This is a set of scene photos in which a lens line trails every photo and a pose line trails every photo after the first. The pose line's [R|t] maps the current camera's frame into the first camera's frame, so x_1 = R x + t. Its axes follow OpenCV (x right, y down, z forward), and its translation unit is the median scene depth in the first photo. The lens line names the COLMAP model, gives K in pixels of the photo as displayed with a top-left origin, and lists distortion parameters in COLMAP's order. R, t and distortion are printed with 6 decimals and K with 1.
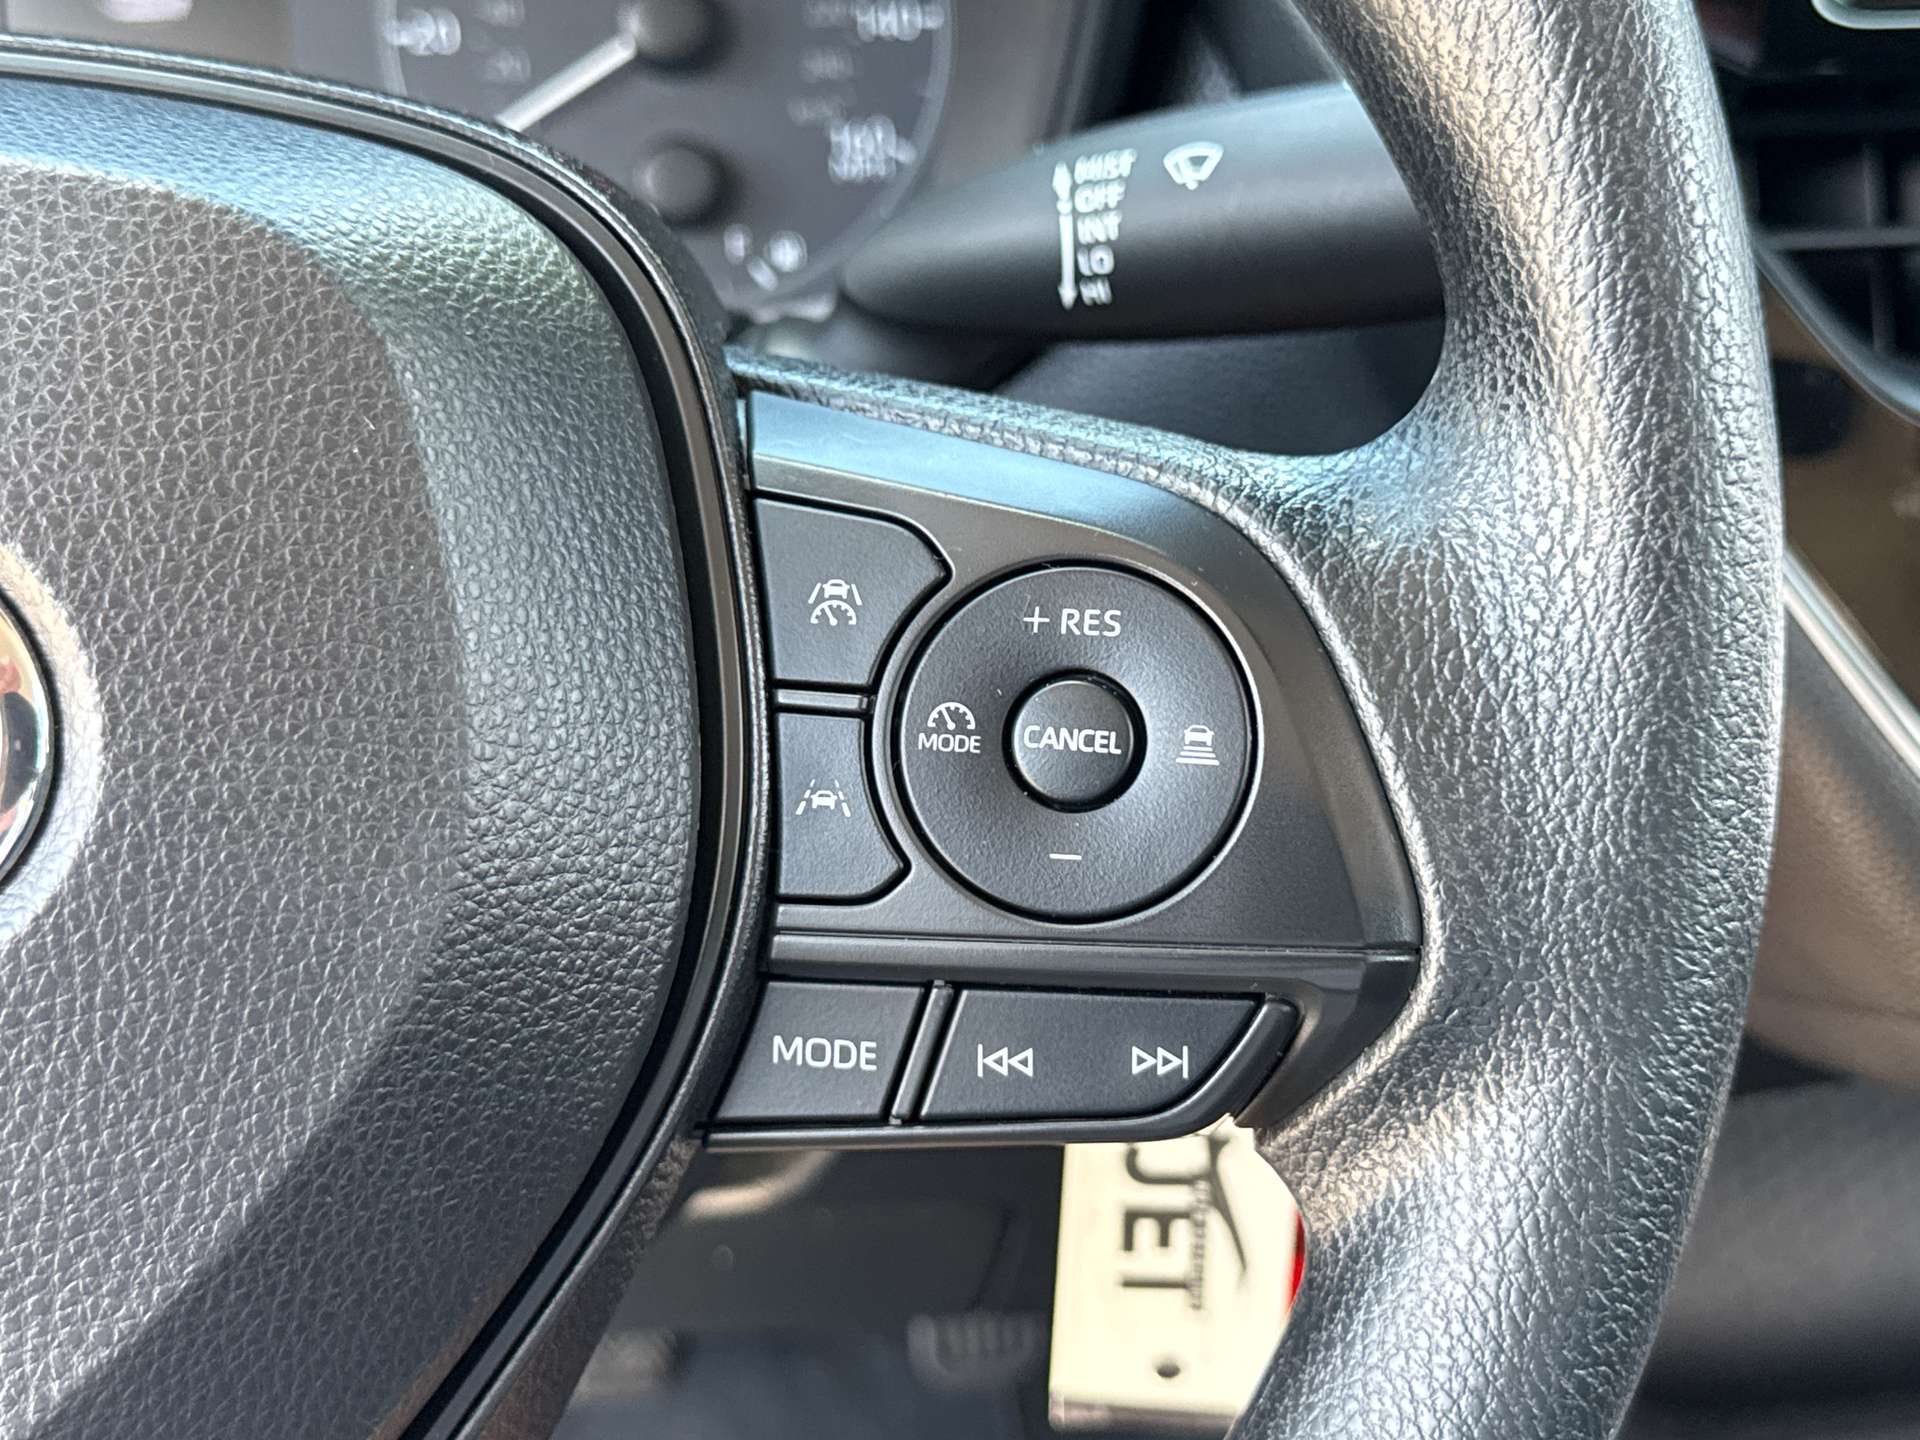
lens RADIAL K [[2730.7, 0, 951.8], [0, 2730.7, 726.2], [0, 0, 1]] dist [0.095762, 0.000000]
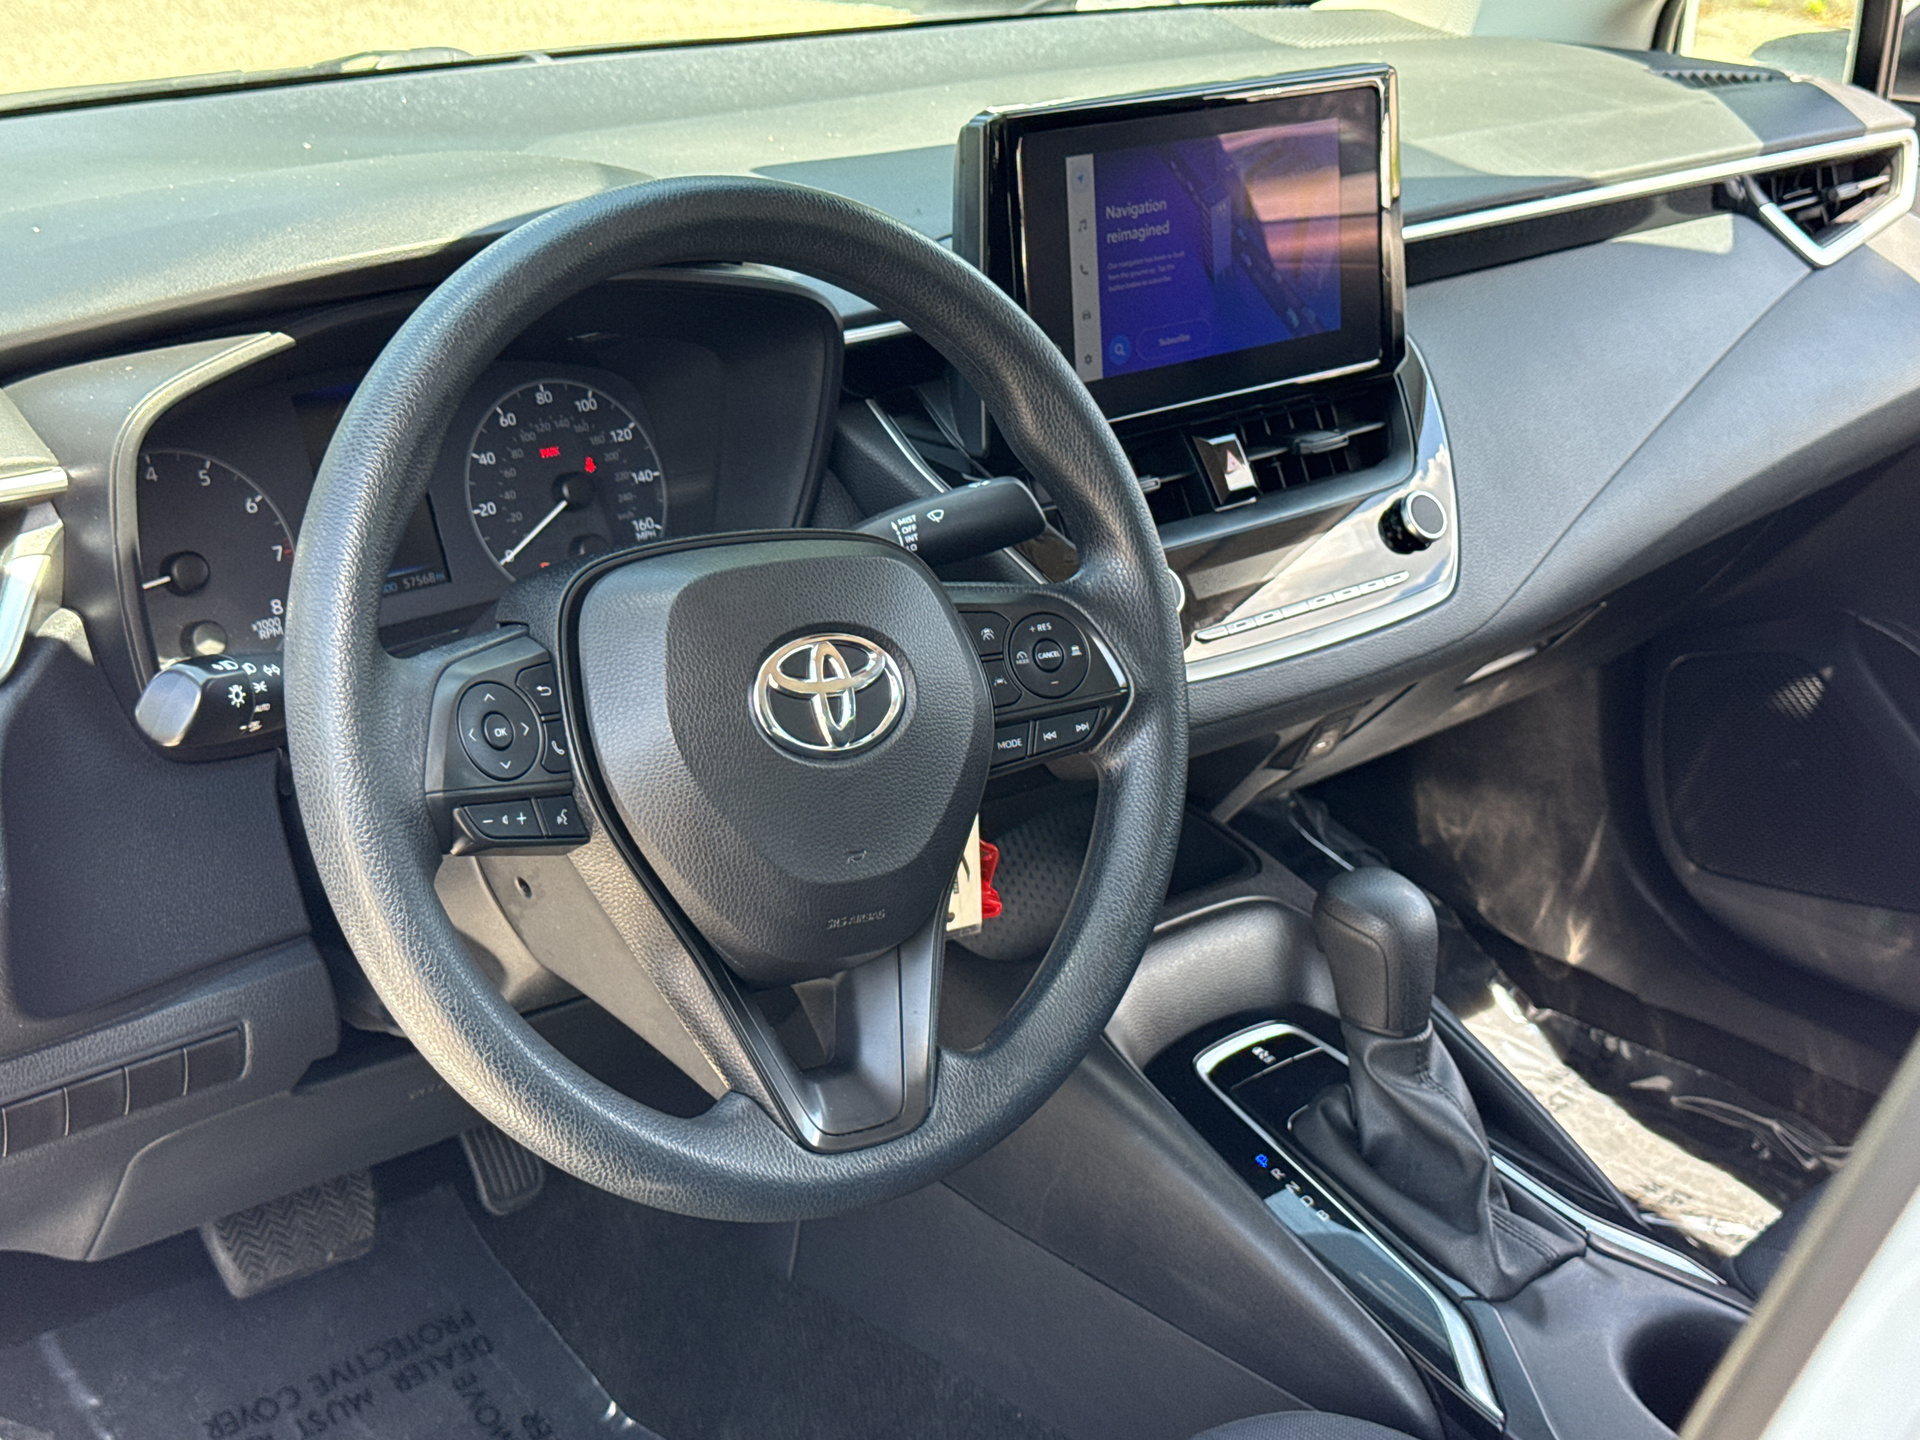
lens RADIAL K [[2743.9, 0, 953.1], [0, 2743.9, 737.0], [0, 0, 1]] dist [0.120239, 0.000000]
pose [[0.826200, -0.192581, 0.529440, -2.271962], [0.236678, 0.971457, -0.015977, 0.155728], [-0.511251, 0.138507, 0.848197, -2.406806]]
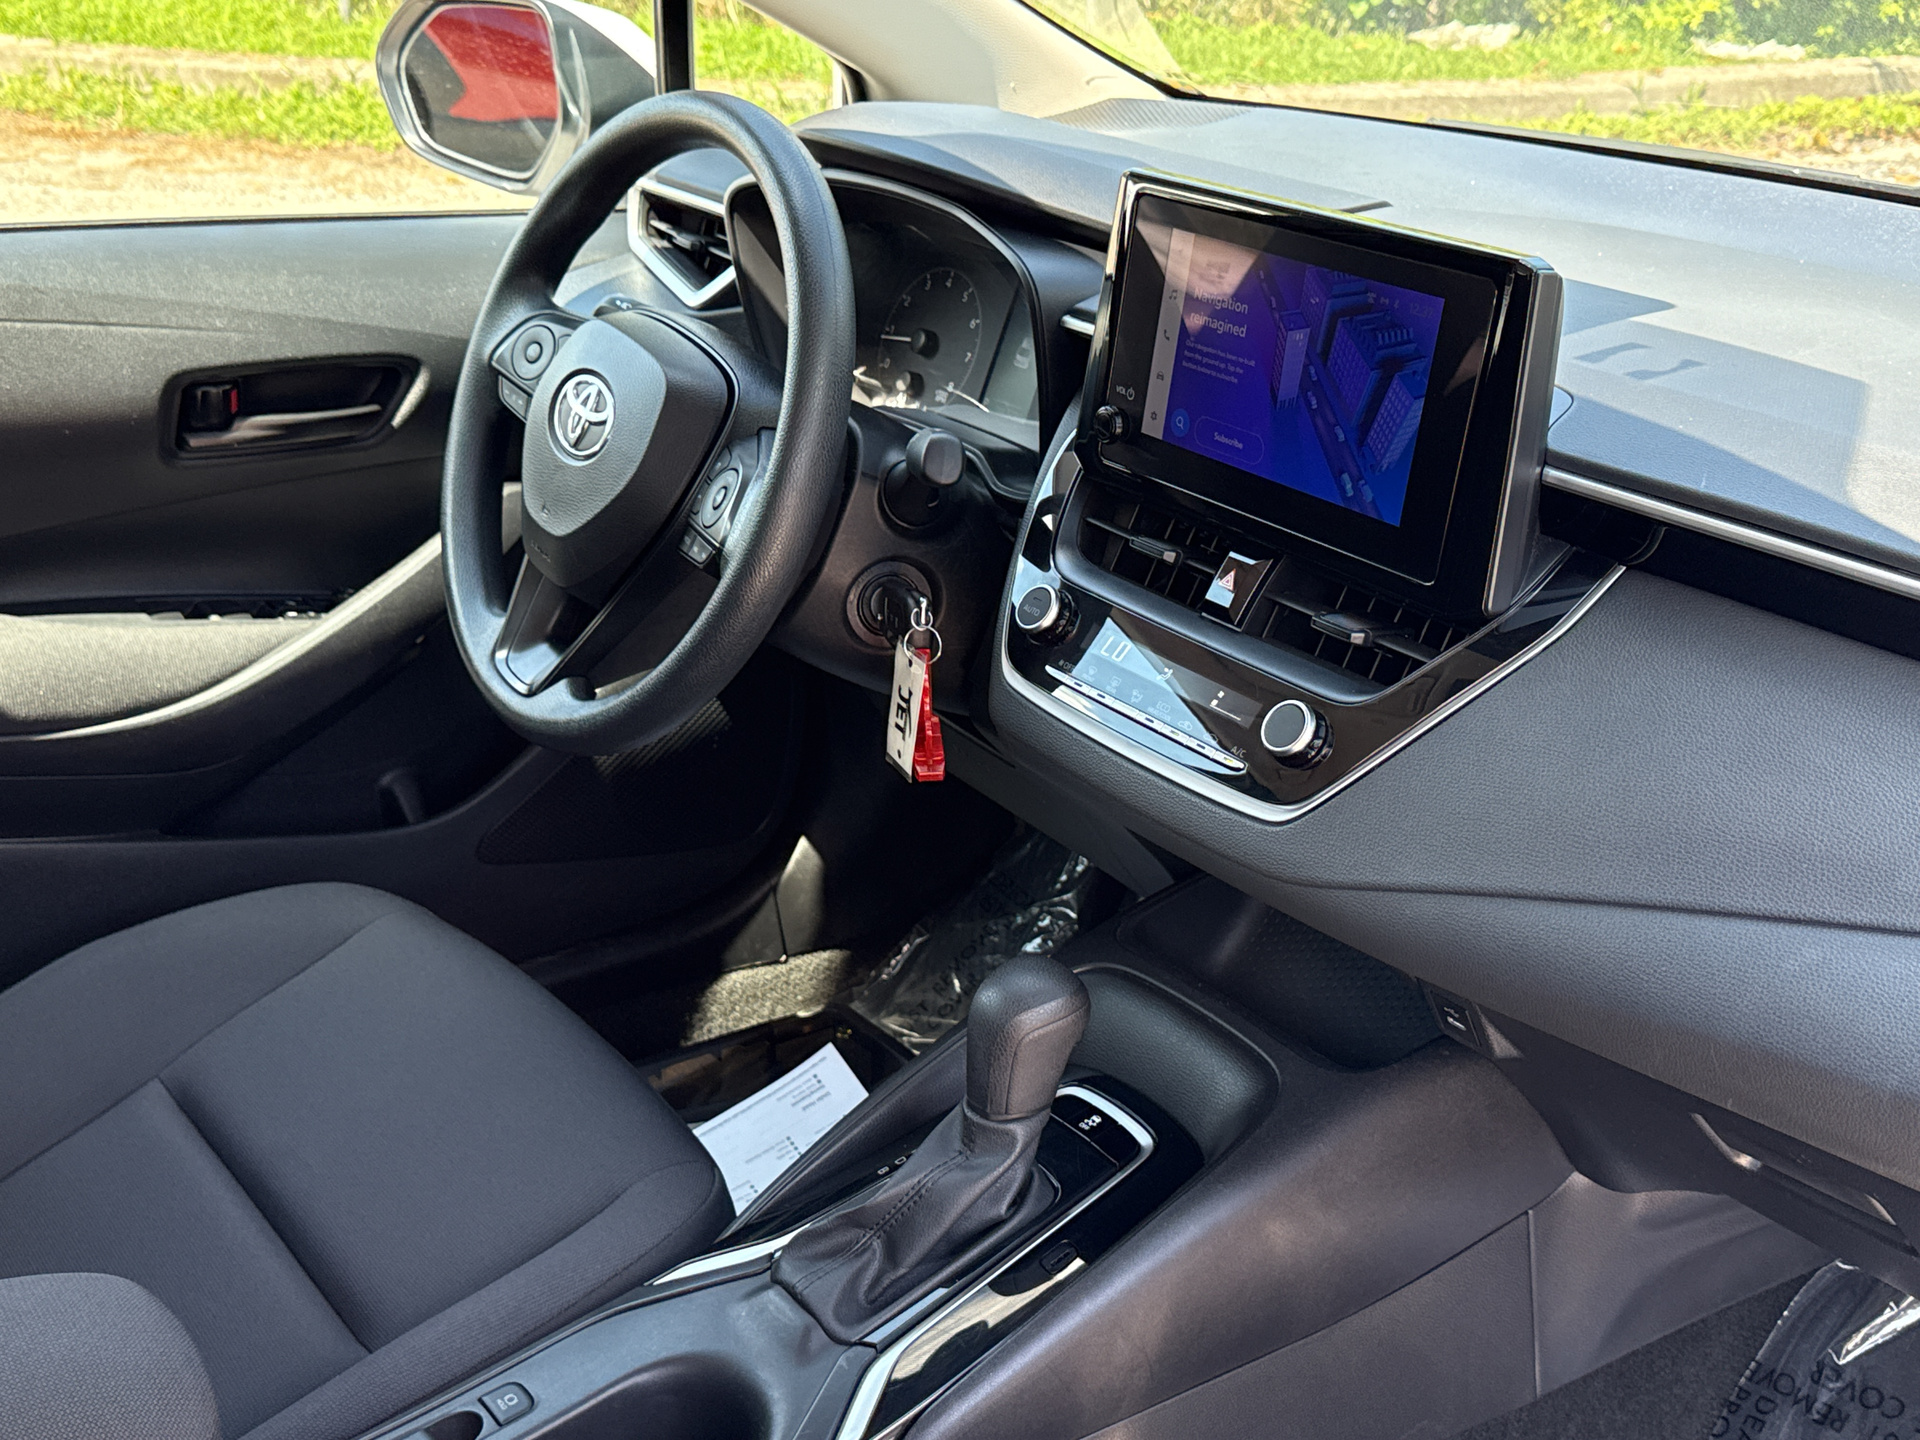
lens RADIAL K [[2257.4, 0, 946.6], [0, 2257.4, 707.2], [0, 0, 1]] dist [0.112048, 0.000000]
pose [[0.482164, 0.351697, -0.802388, 4.079964], [-0.418798, 0.896987, 0.141501, -0.455251], [0.769498, 0.267811, 0.579785, -1.196283]]
